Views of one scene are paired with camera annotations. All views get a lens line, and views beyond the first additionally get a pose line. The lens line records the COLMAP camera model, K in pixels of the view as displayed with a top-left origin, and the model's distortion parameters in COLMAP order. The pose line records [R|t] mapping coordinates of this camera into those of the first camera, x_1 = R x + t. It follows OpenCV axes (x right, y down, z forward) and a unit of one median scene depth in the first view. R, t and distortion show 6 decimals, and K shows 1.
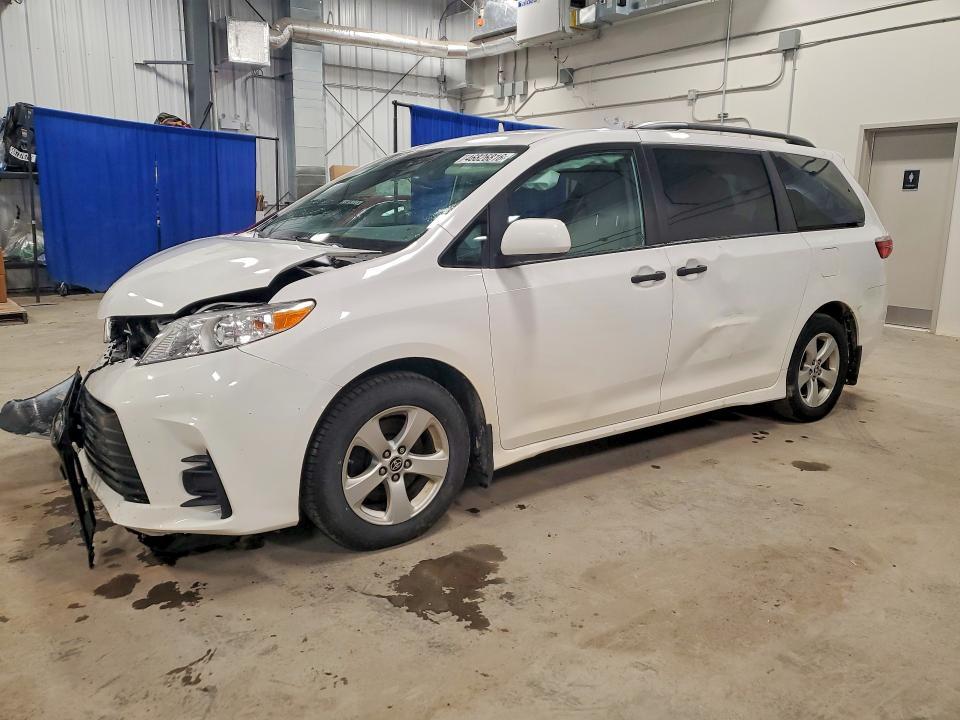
lens RADIAL K [[755.0, 0, 480.0], [0, 755.0, 360.0], [0, 0, 1]] dist [-0.001627, -0.002868]
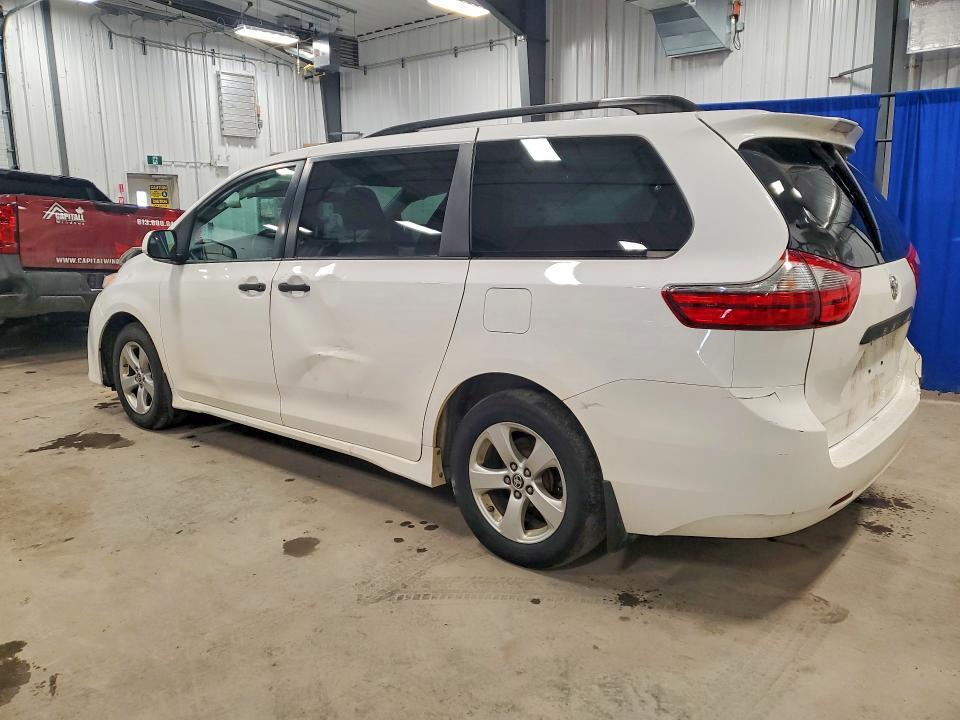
lens RADIAL K [[744.2, 0, 480.0], [0, 744.2, 360.0], [0, 0, 1]] dist [0.012370, 0.001106]
pose [[0.235184, 0.165065, -0.957832, 1.291423], [-0.204223, 0.971867, 0.117339, -0.193038], [0.950253, 0.168015, 0.262278, 1.013656]]
